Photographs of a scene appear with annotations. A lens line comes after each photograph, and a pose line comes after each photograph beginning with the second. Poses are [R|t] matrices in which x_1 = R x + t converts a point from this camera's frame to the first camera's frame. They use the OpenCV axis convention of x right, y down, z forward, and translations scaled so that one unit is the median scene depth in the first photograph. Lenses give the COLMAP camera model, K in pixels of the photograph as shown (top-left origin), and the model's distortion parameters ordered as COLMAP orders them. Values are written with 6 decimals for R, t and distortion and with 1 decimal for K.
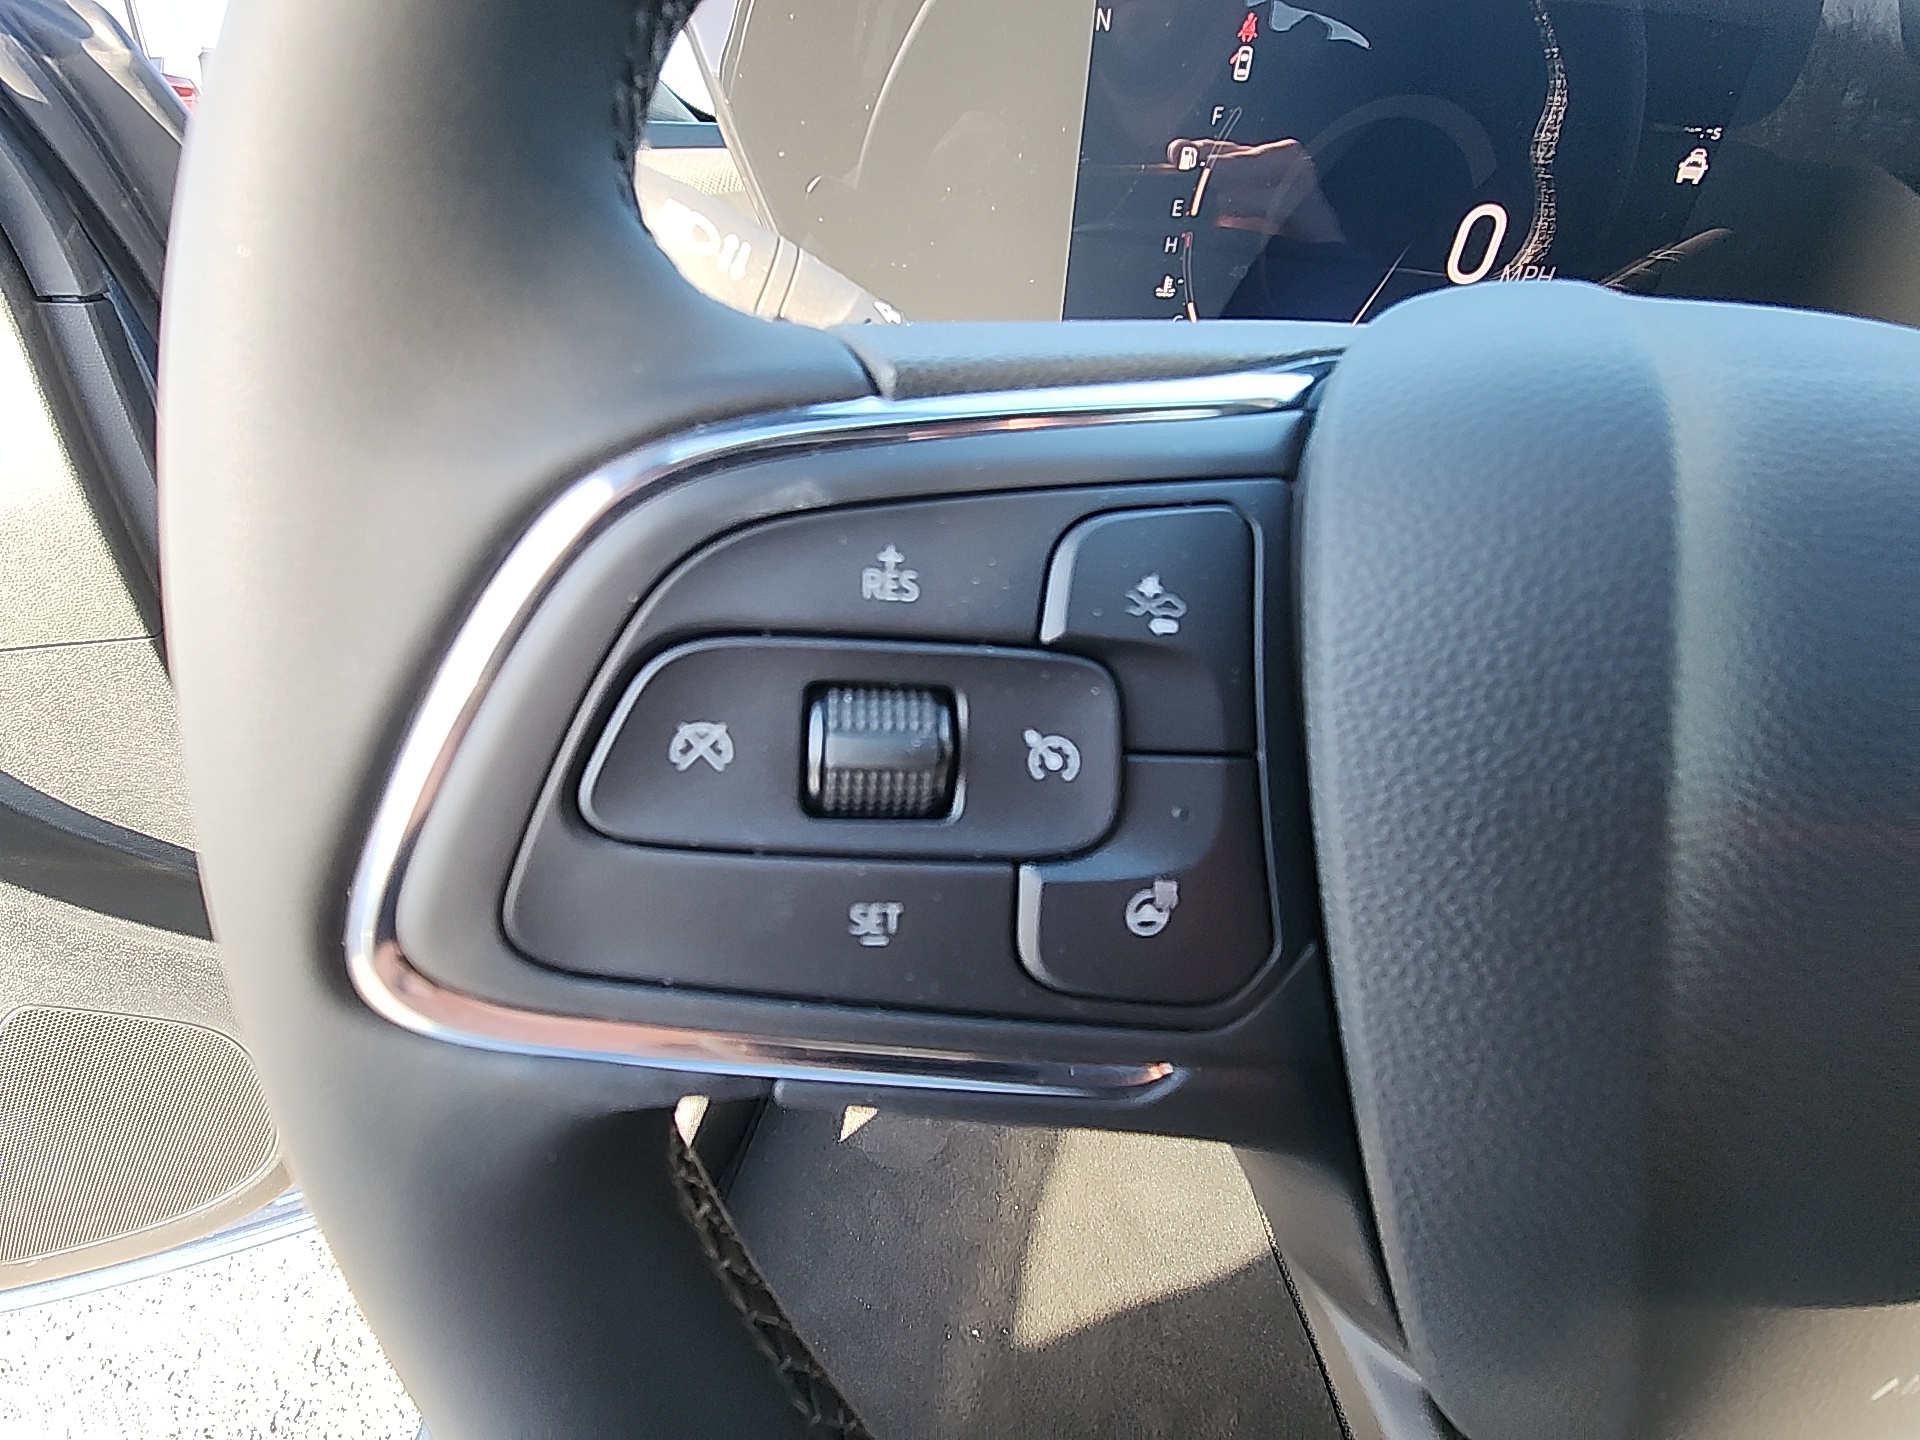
lens RADIAL K [[761.4, 0, 953.4], [0, 761.4, 700.1], [0, 0, 1]] dist [0.014177, -0.012220]
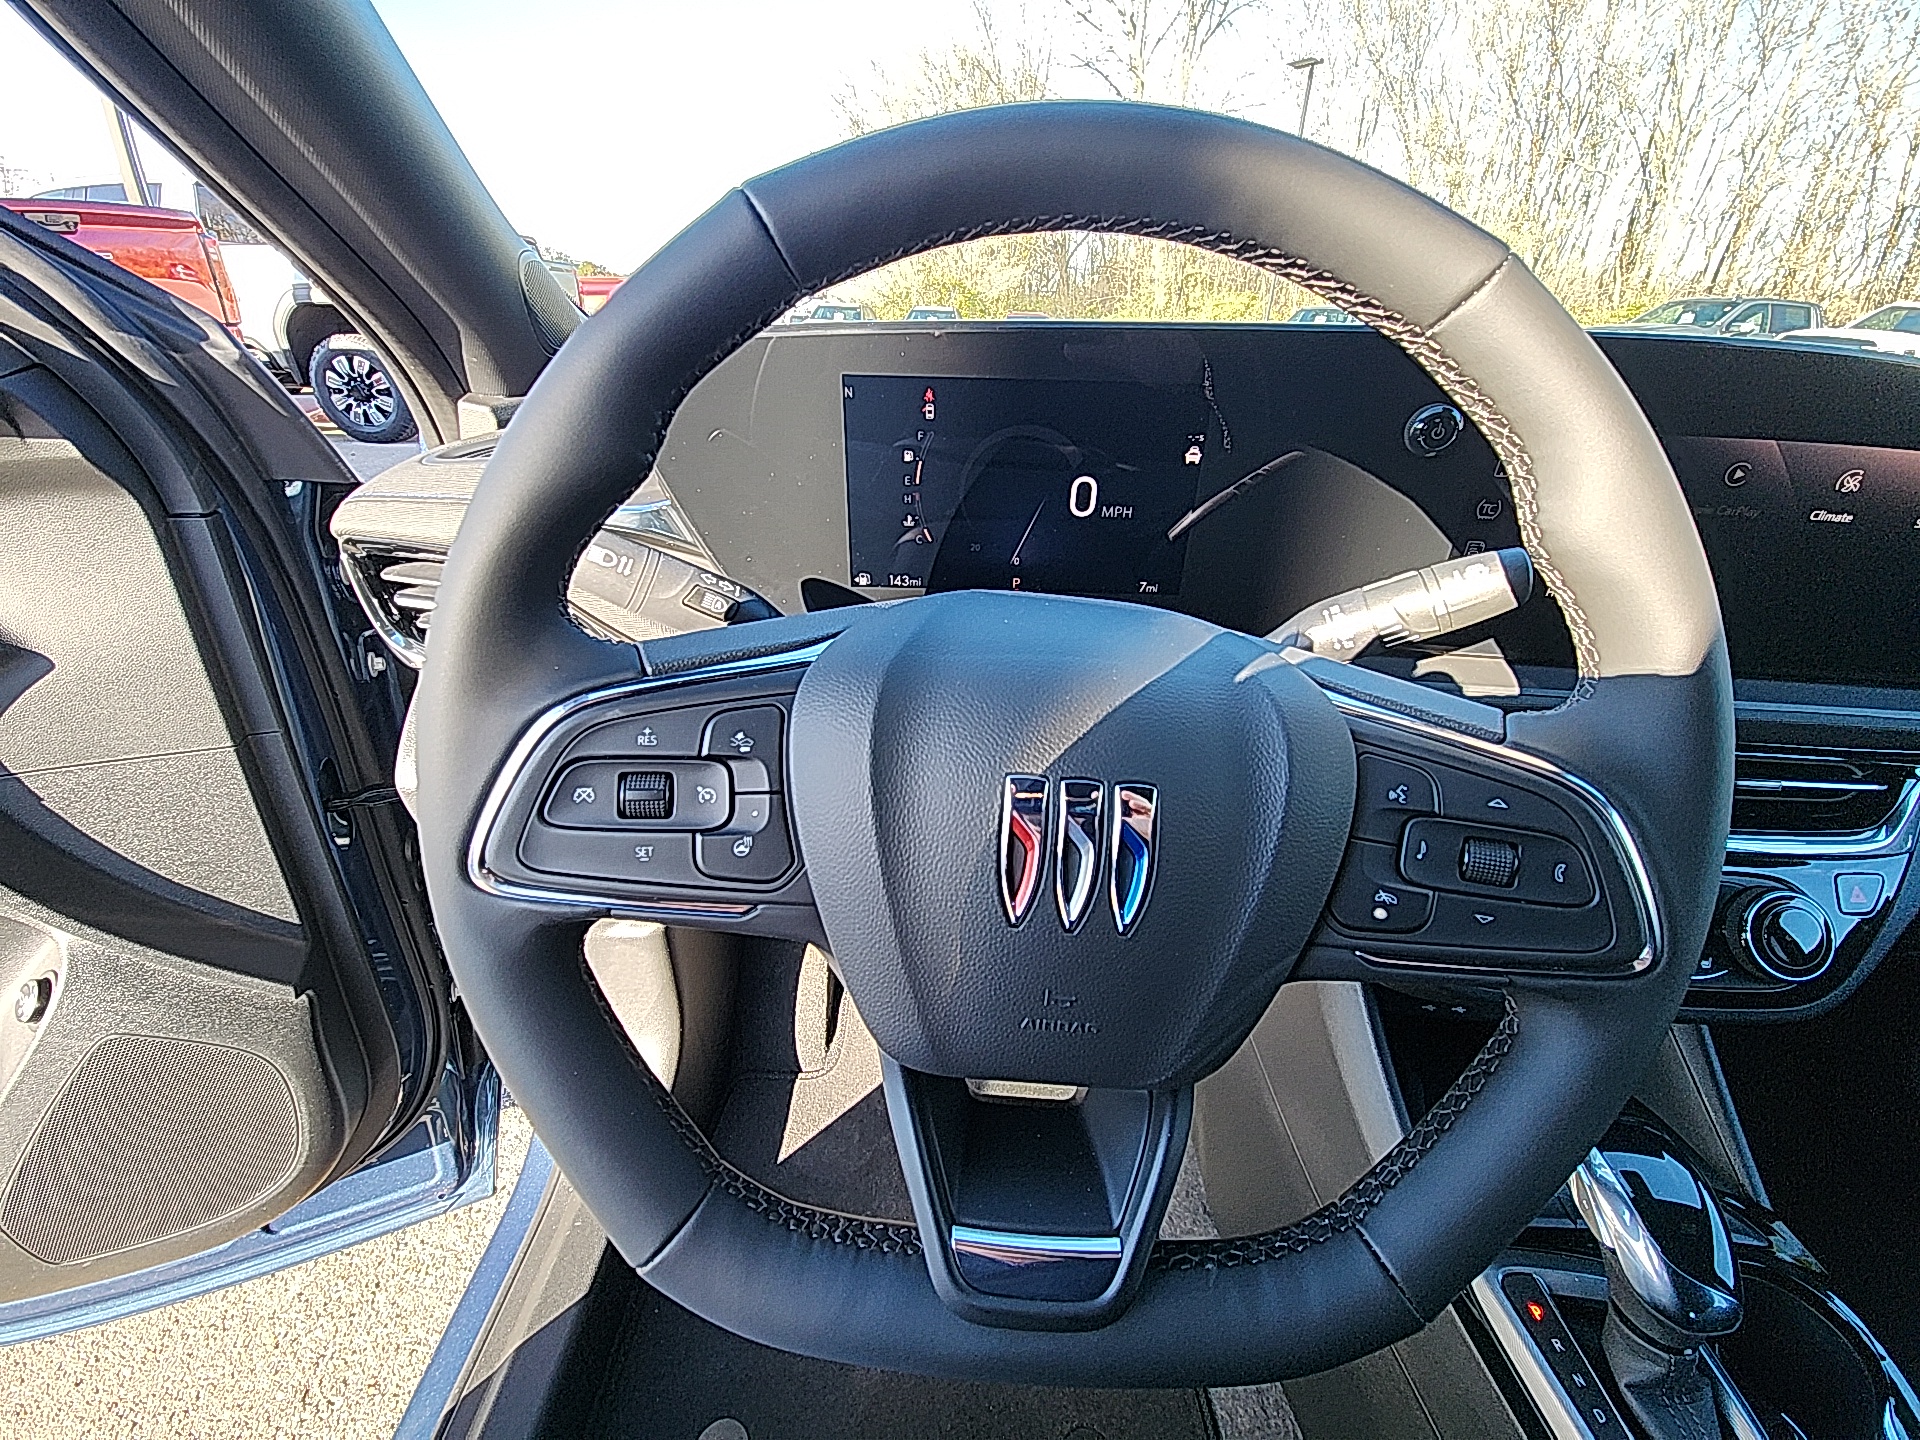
lens RADIAL K [[761.4, 0, 948.4], [0, 761.4, 707.0], [0, 0, 1]] dist [0.014177, -0.012220]
pose [[0.999296, -0.031177, 0.020891, 0.356805], [0.032823, 0.995946, -0.083750, 0.004114], [-0.018195, 0.084376, 0.996268, -0.699351]]
